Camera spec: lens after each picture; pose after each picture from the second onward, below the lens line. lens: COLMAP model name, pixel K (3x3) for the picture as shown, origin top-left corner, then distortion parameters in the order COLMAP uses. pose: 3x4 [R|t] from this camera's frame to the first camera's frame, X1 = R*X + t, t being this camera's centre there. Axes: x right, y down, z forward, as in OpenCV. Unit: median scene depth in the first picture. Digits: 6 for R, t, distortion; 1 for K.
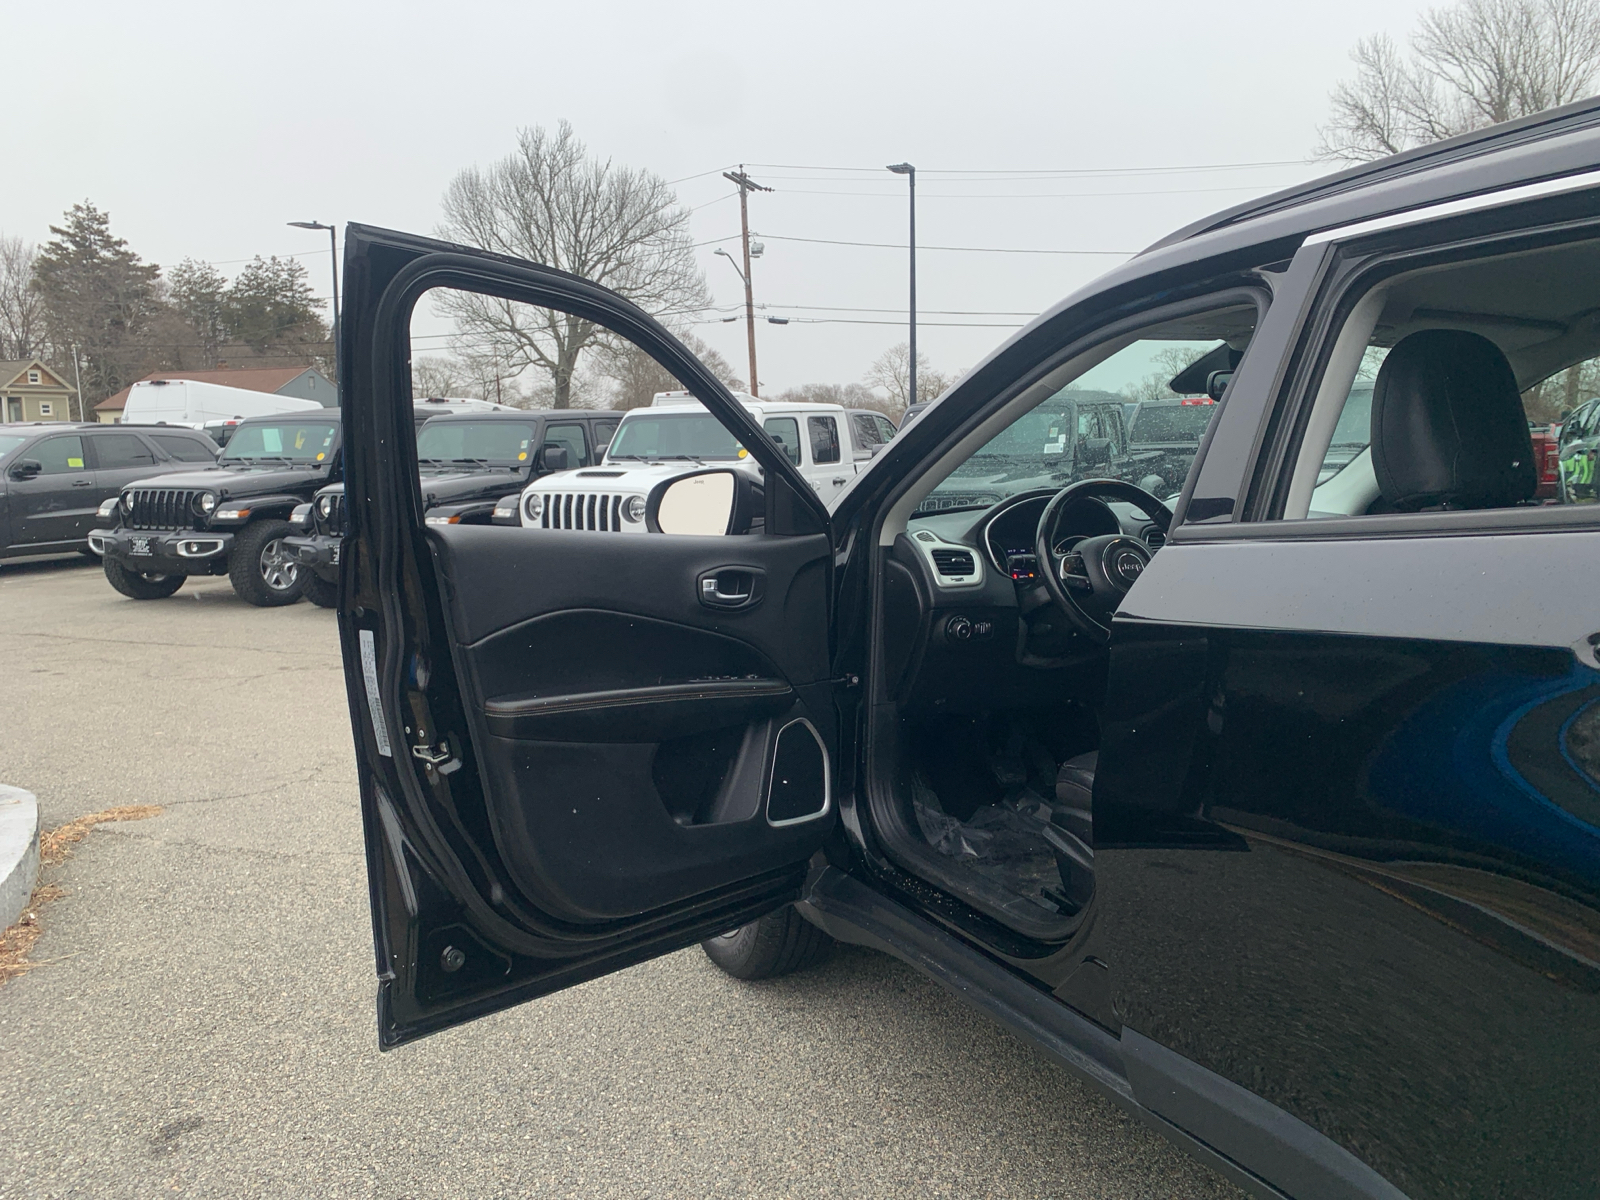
lens RADIAL K [[1213.0, 0, 783.0], [0, 1213.0, 597.1], [0, 0, 1]] dist [0.027722, -0.030645]
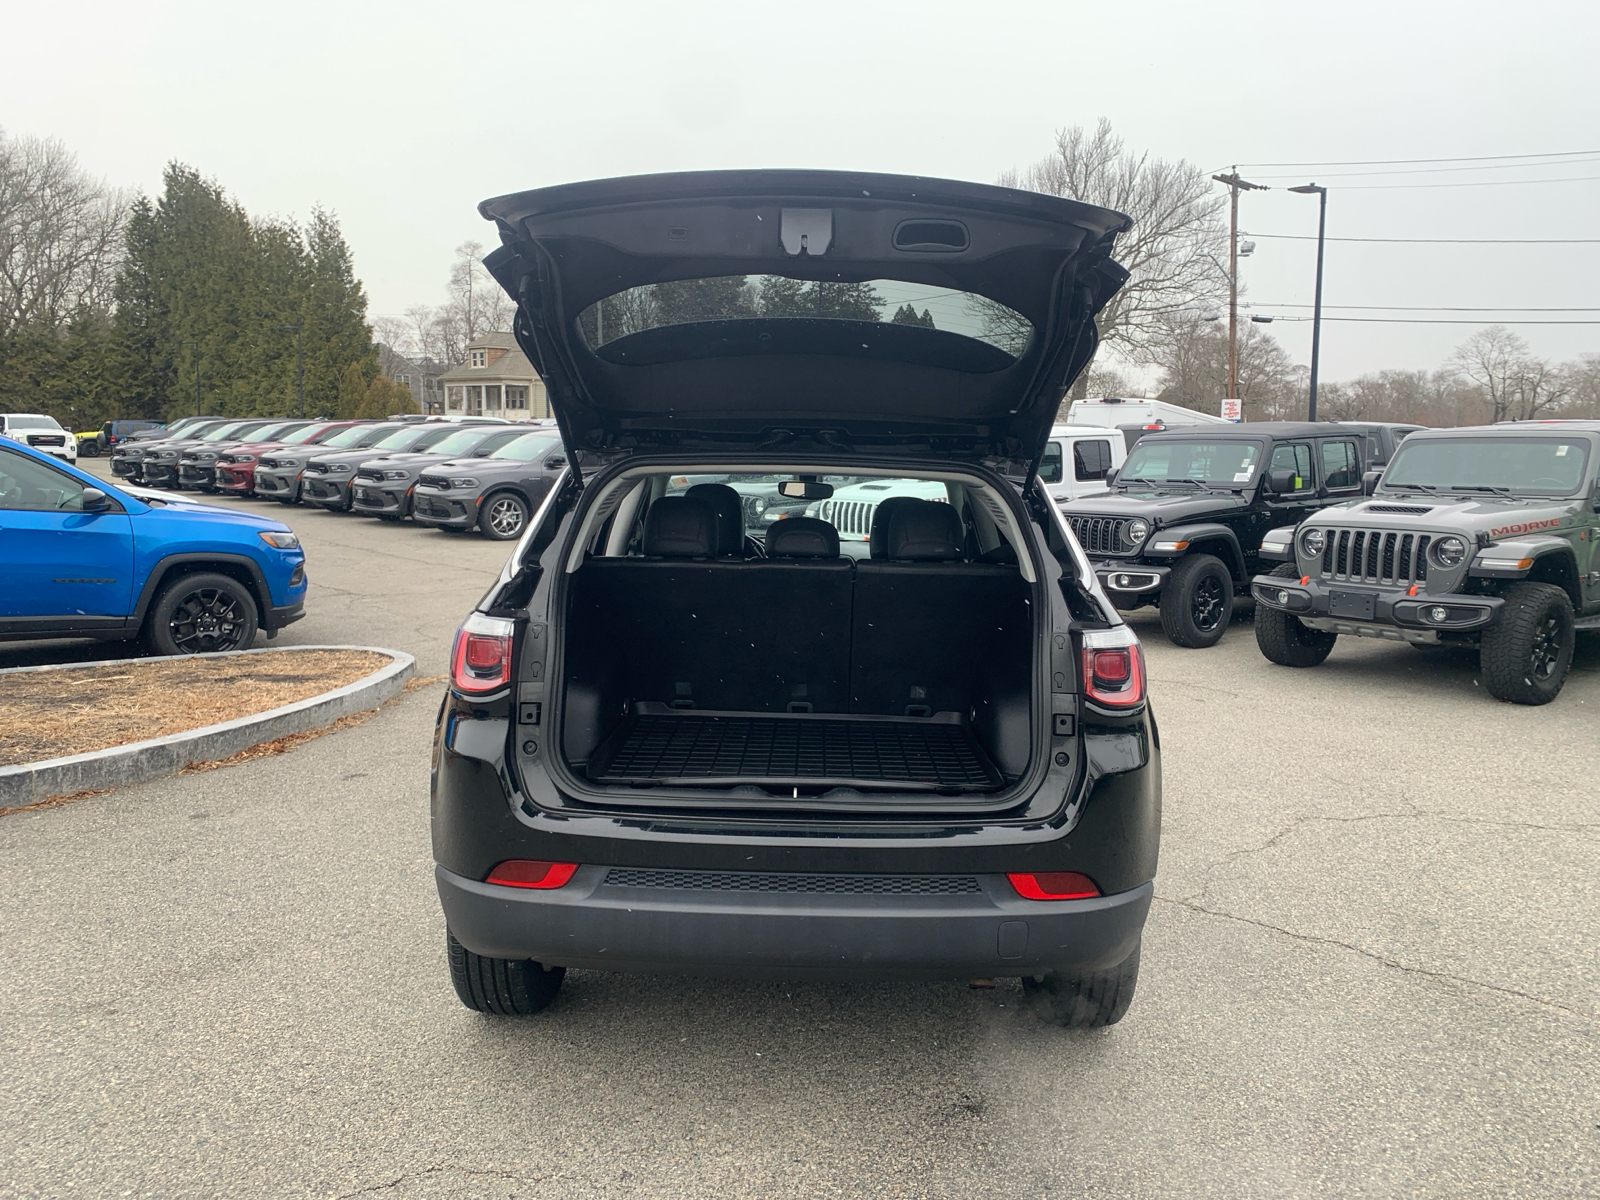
lens RADIAL K [[1213.0, 0, 809.1], [0, 1213.0, 586.7], [0, 0, 1]] dist [0.027722, -0.030645]
pose [[0.909182, 0.073016, -0.409947, 0.051637], [-0.071177, 0.997268, 0.019768, -0.002202], [0.410270, 0.011206, 0.911895, -0.034556]]
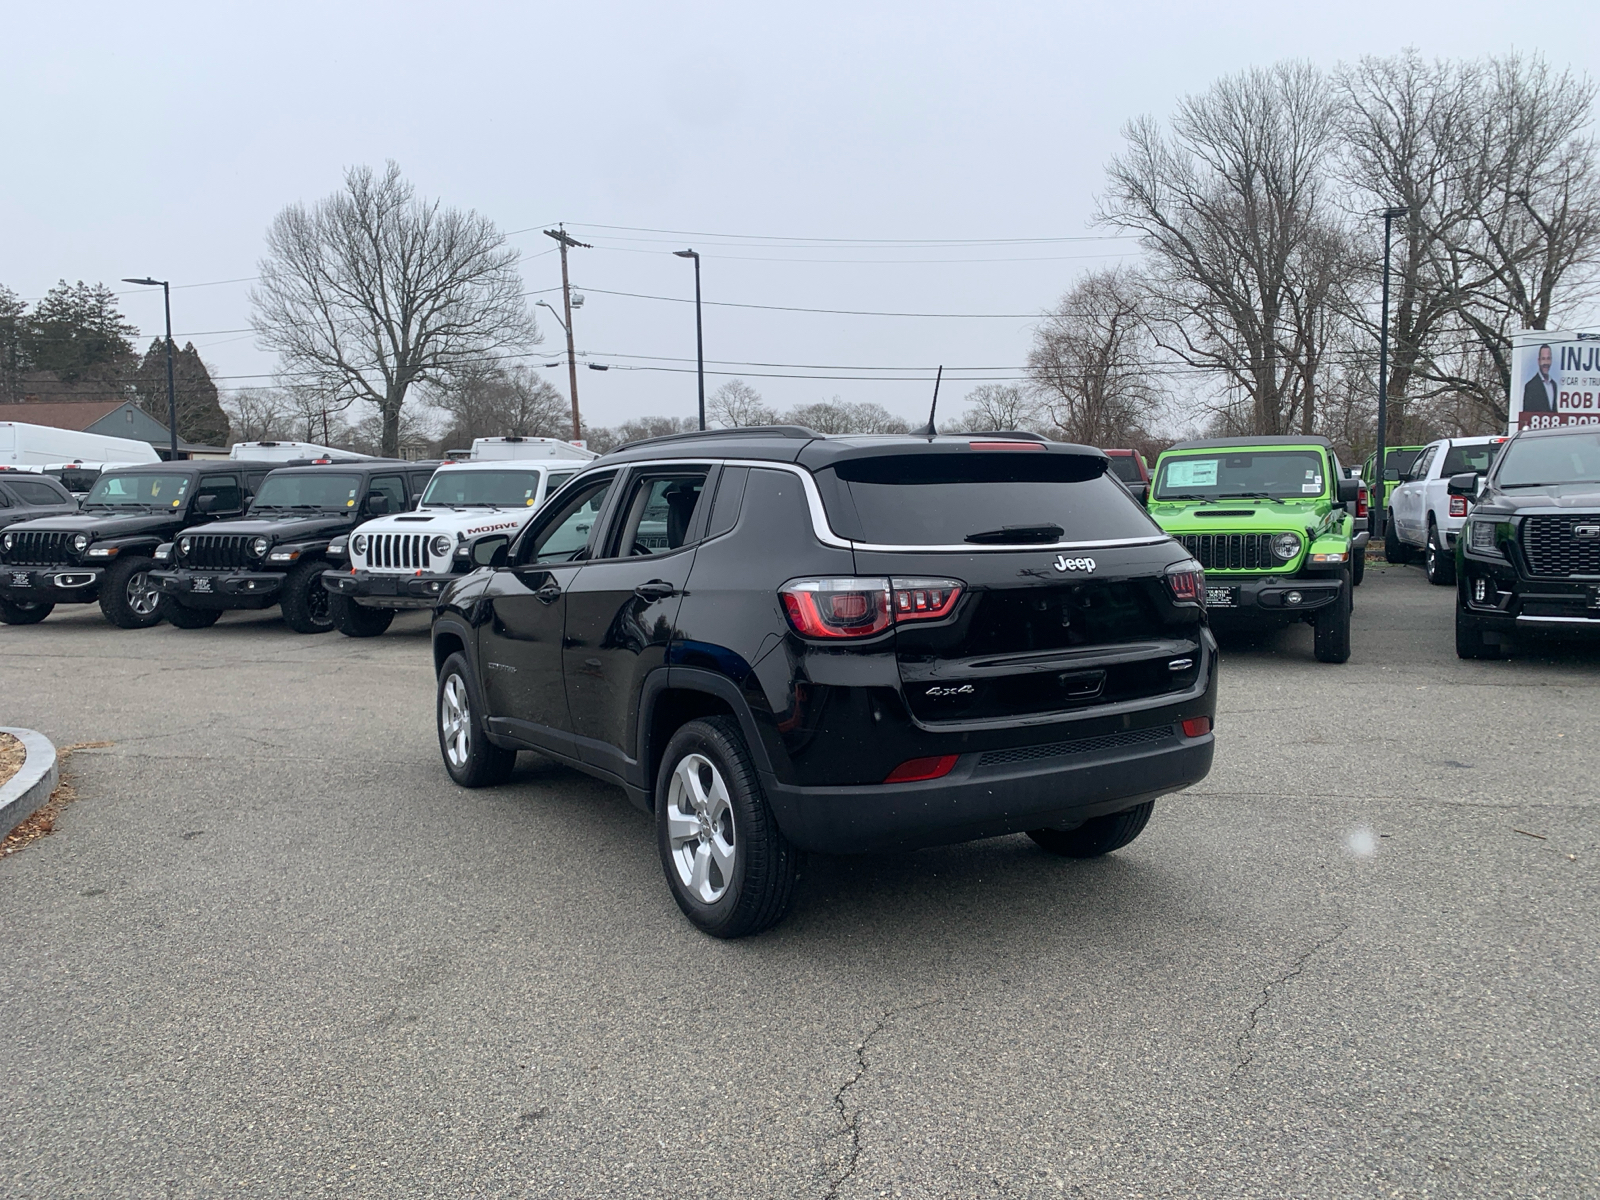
lens RADIAL K [[1213.0, 0, 799.5], [0, 1213.0, 596.1], [0, 0, 1]] dist [0.027722, -0.030645]
pose [[0.989919, -0.011424, 0.141175, 0.011523], [0.015011, 0.999590, -0.024367, 0.002886], [-0.140839, 0.026240, 0.989685, -0.054209]]
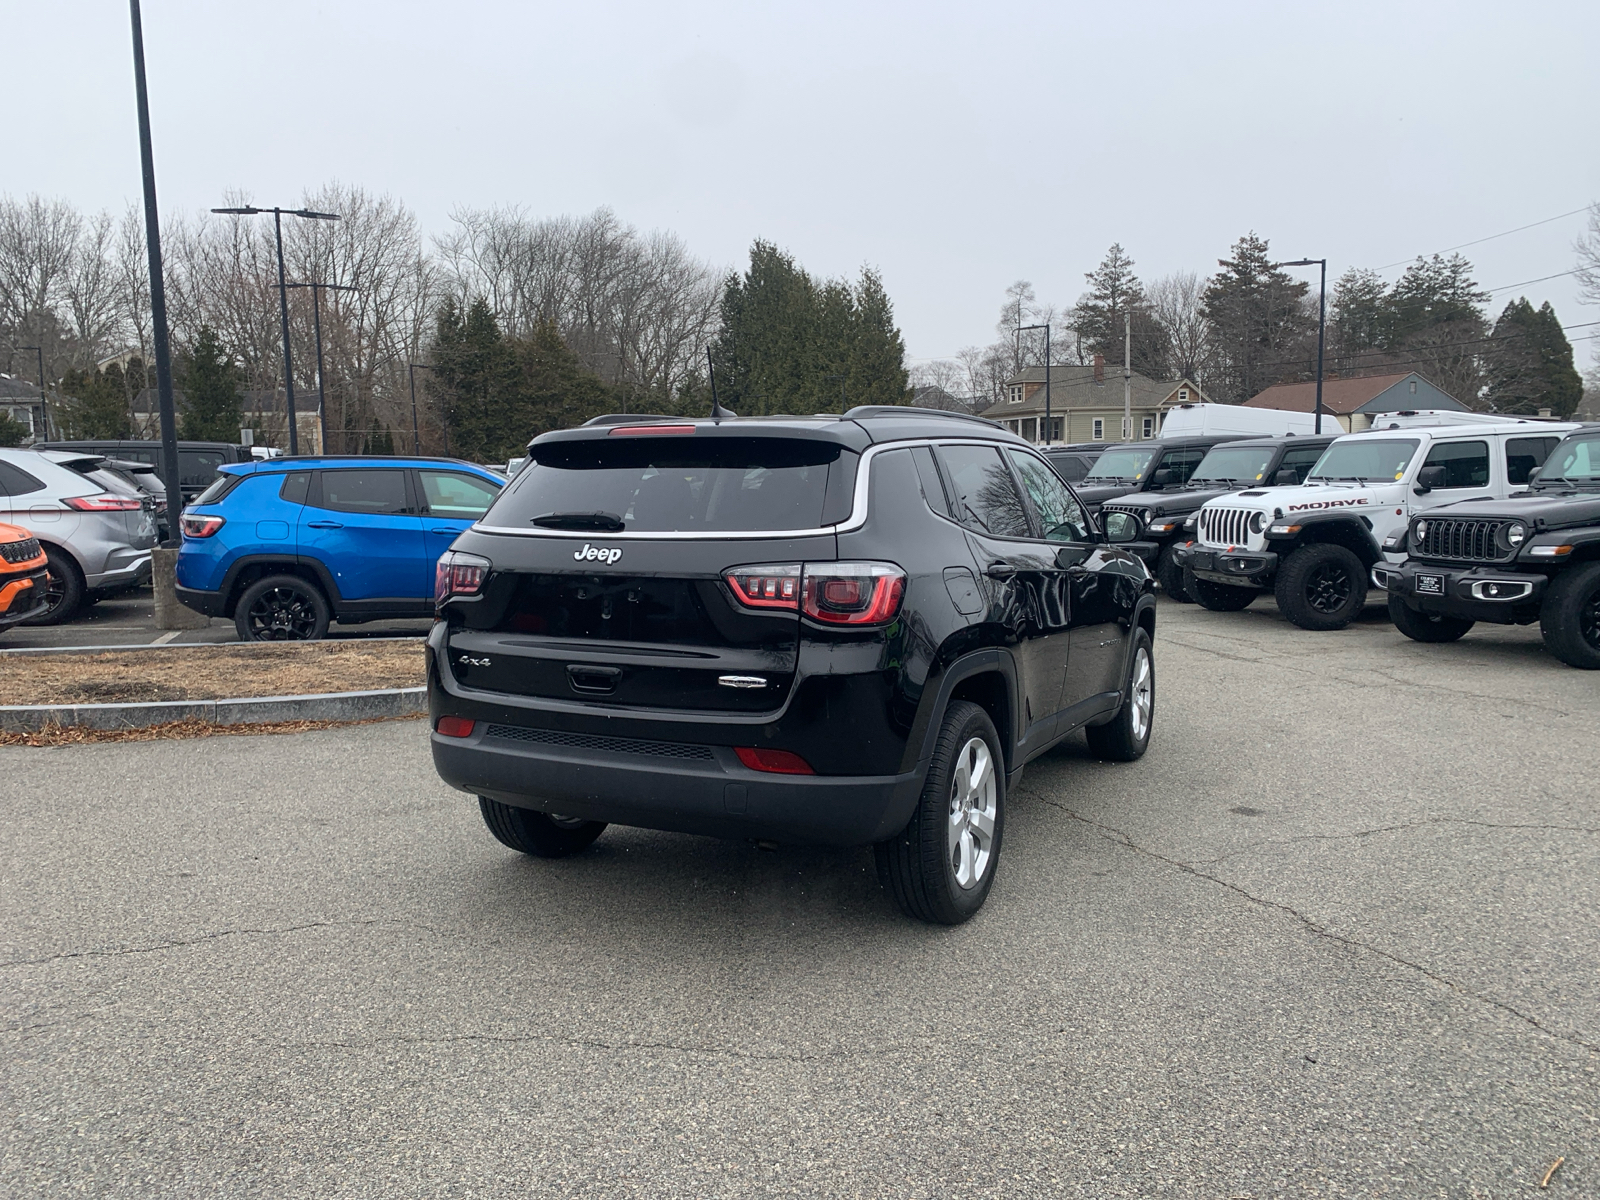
lens RADIAL K [[1213.0, 0, 786.9], [0, 1213.0, 602.2], [0, 0, 1]] dist [0.027722, -0.030645]
pose [[0.620767, 0.080470, -0.779854, 0.085286], [-0.077251, 0.996156, 0.041297, -0.000808], [0.780180, 0.034608, 0.624597, -0.025074]]
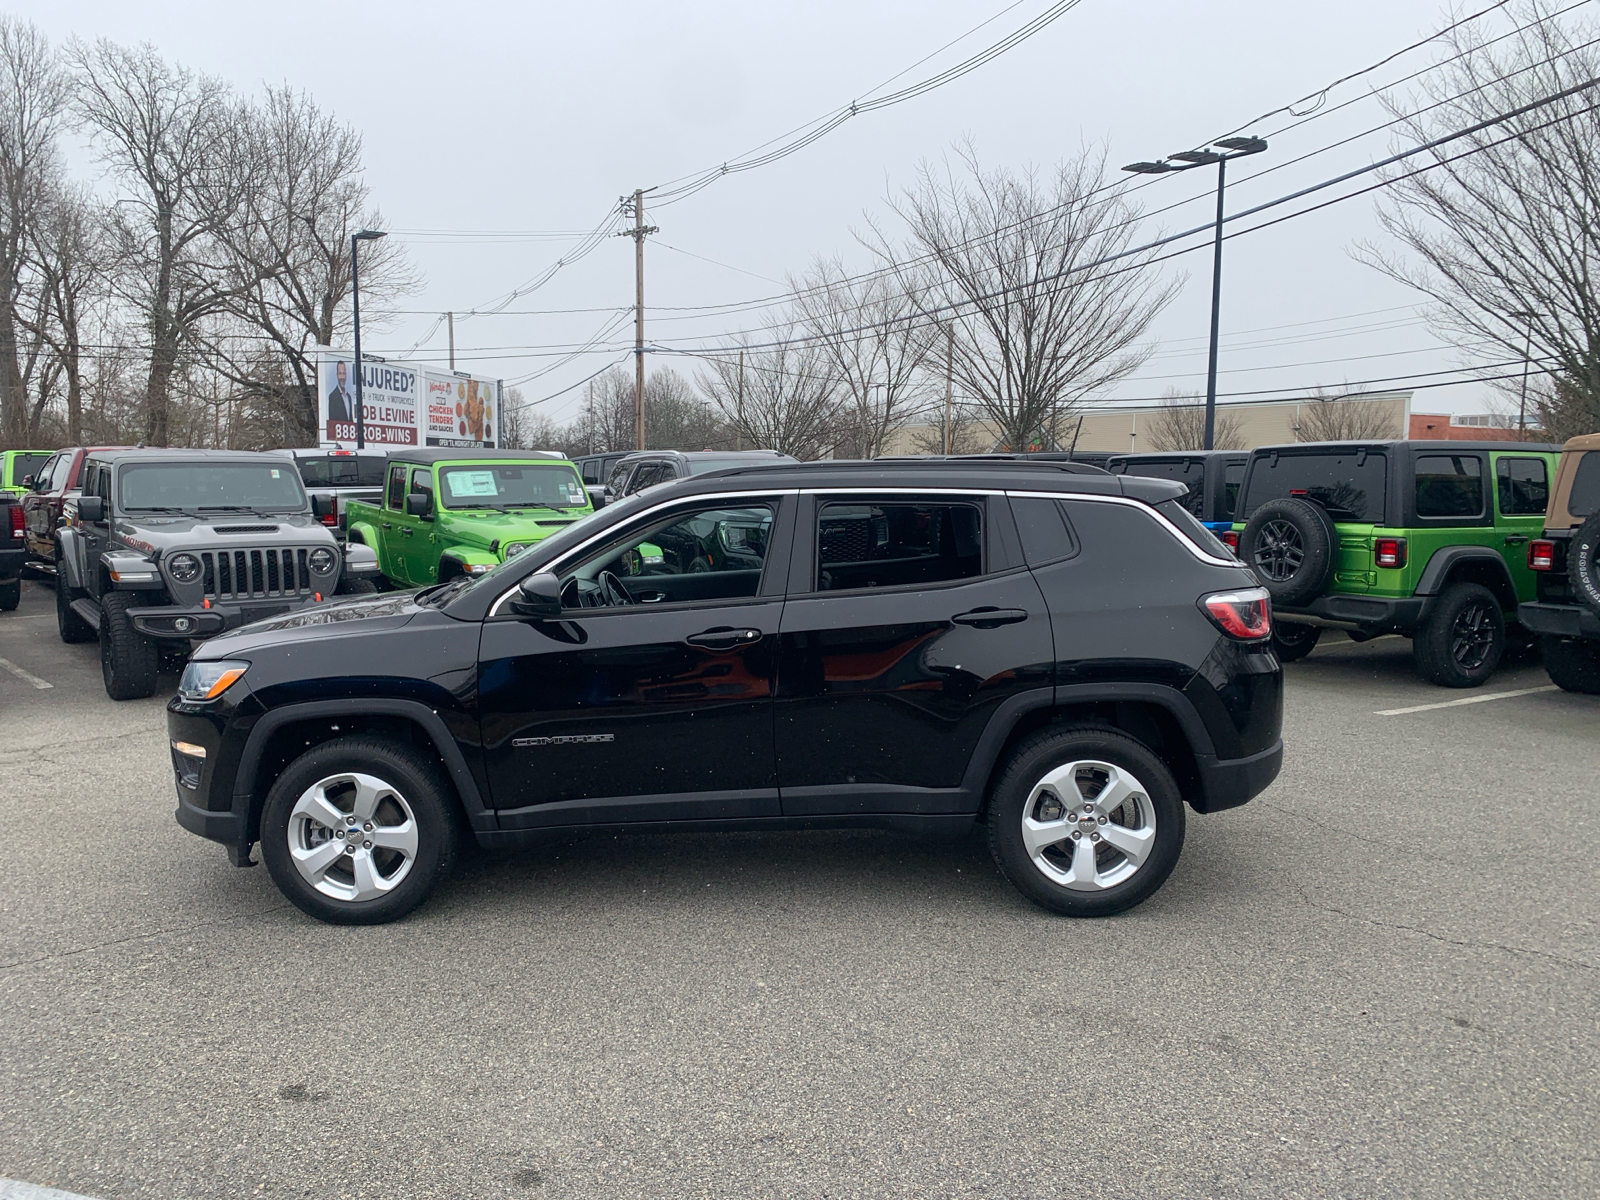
lens RADIAL K [[1203.5, 0, 792.5], [0, 1203.5, 594.8], [0, 0, 1]] dist [0.021084, -0.017011]
pose [[0.415447, -0.069959, 0.906923, -0.056690], [0.090134, 0.995297, 0.035487, -0.004188], [-0.905141, 0.067002, 0.419799, -0.003591]]
